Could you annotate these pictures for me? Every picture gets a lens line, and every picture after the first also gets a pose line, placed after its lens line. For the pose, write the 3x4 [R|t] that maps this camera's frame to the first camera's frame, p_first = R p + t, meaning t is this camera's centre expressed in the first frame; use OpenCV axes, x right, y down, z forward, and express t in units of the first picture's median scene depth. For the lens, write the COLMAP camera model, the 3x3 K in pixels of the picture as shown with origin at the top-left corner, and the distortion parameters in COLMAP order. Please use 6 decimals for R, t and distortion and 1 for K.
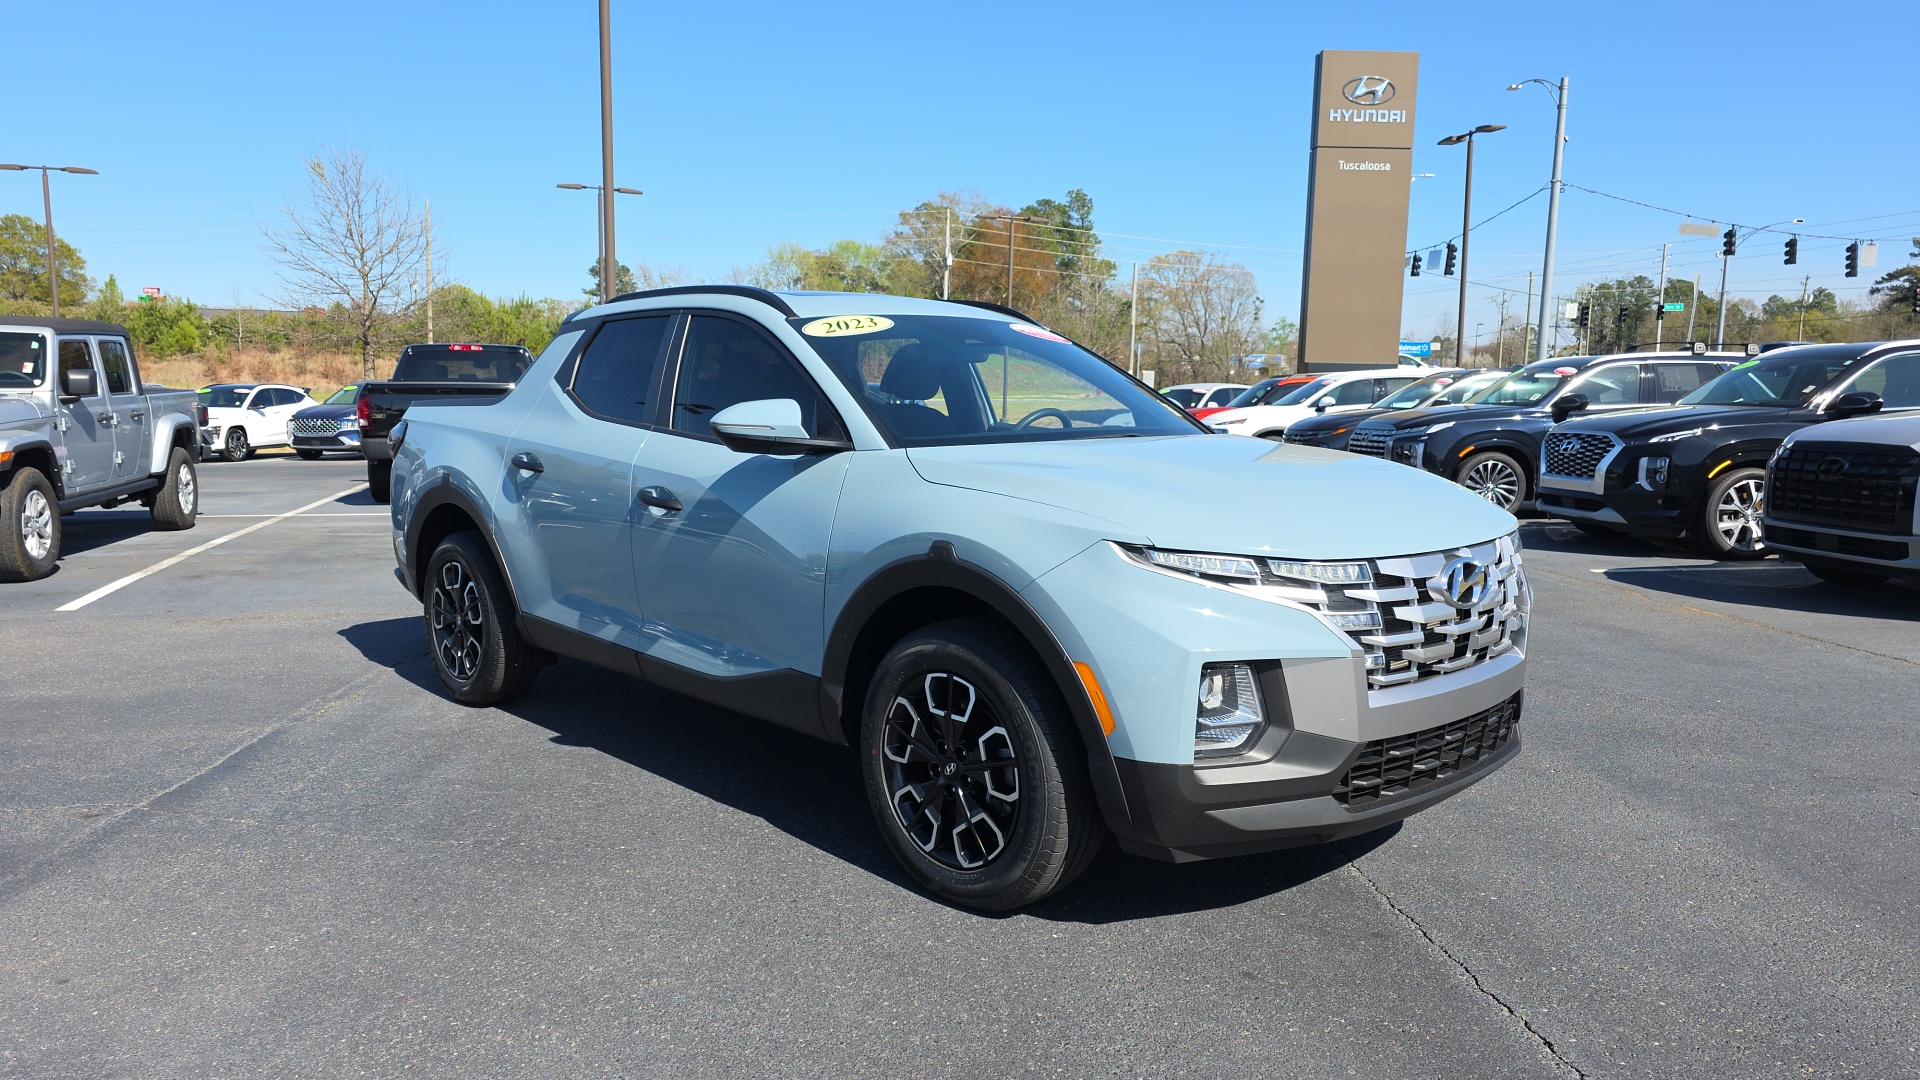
lens RADIAL K [[1274.4, 0, 872.4], [0, 1274.4, 561.3], [0, 0, 1]] dist [0.059688, -0.043630]
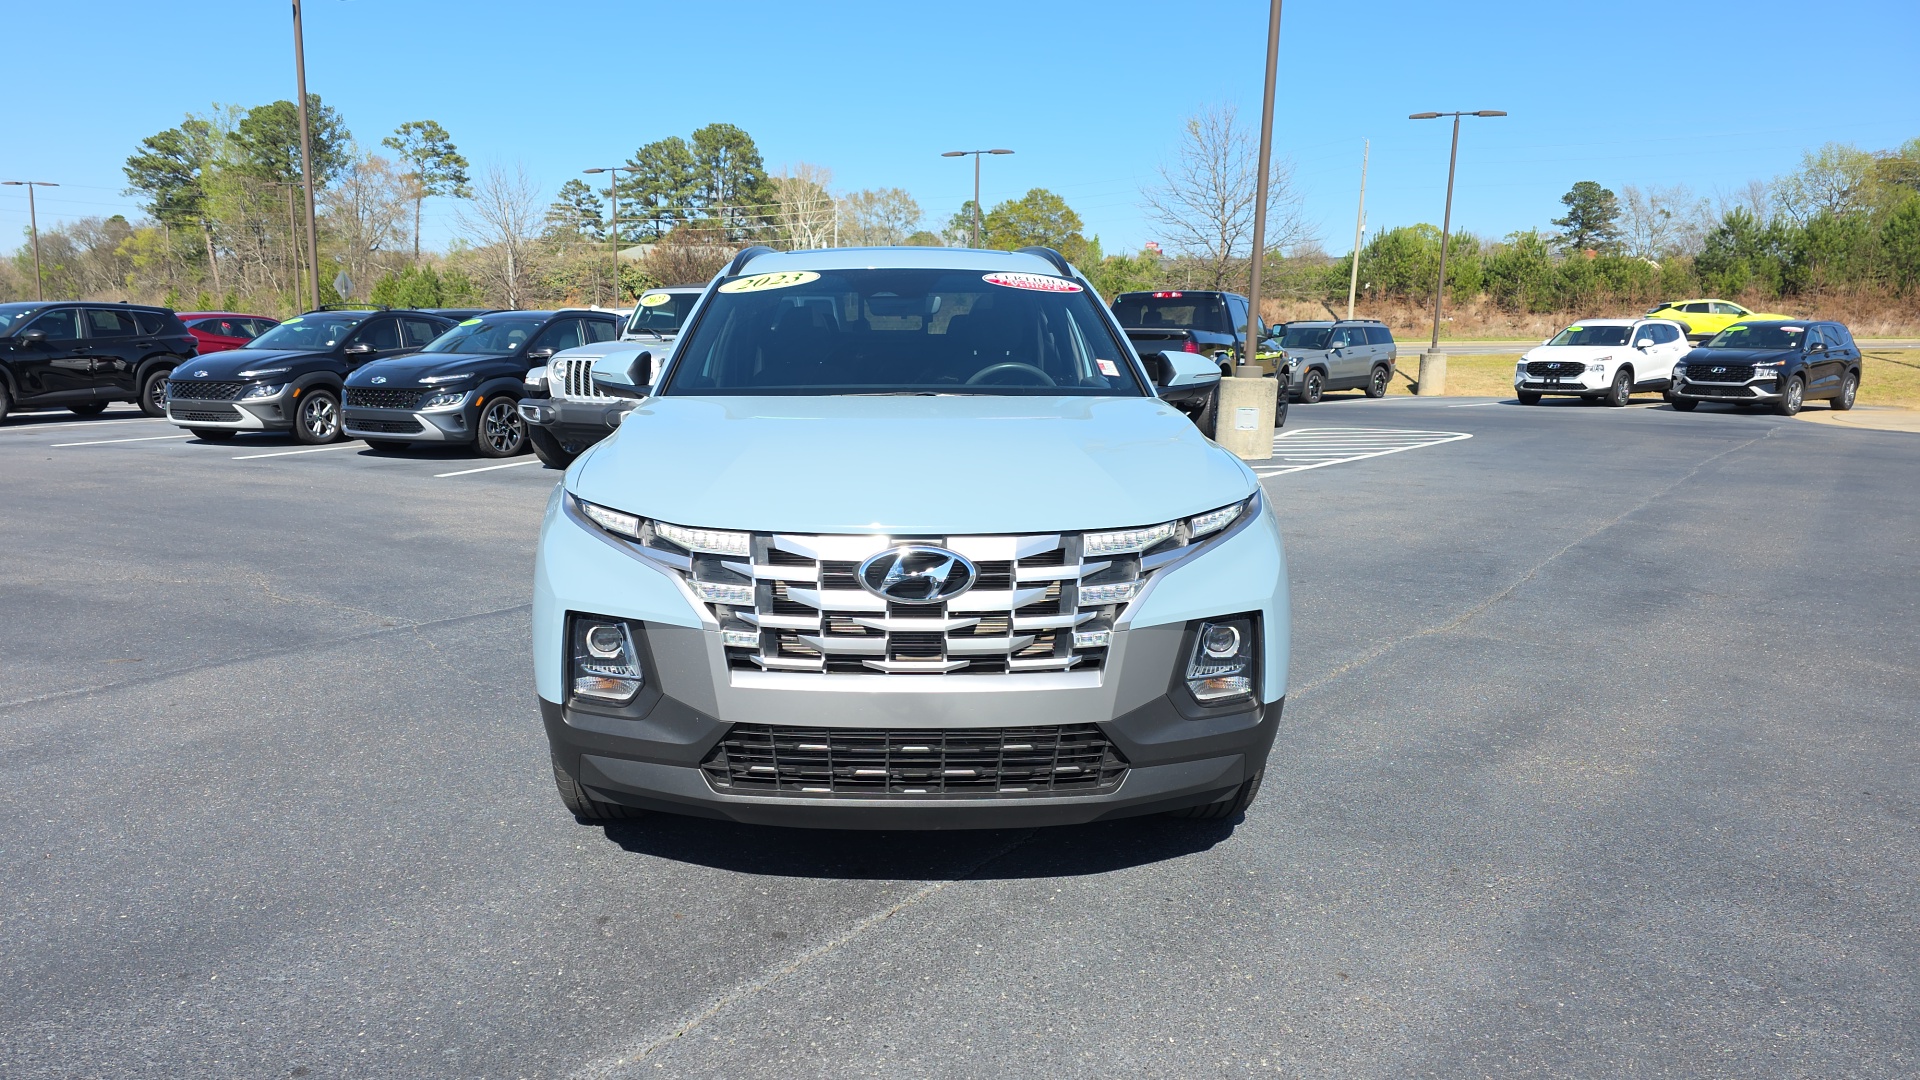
lens RADIAL K [[1279.8, 0, 954.6], [0, 1279.8, 545.9], [0, 0, 1]] dist [0.078879, -0.078825]
pose [[0.752936, 0.112061, -0.648482, 0.813540], [-0.090931, 0.993659, 0.066132, -0.048950], [0.651781, 0.009174, 0.758352, 0.284029]]
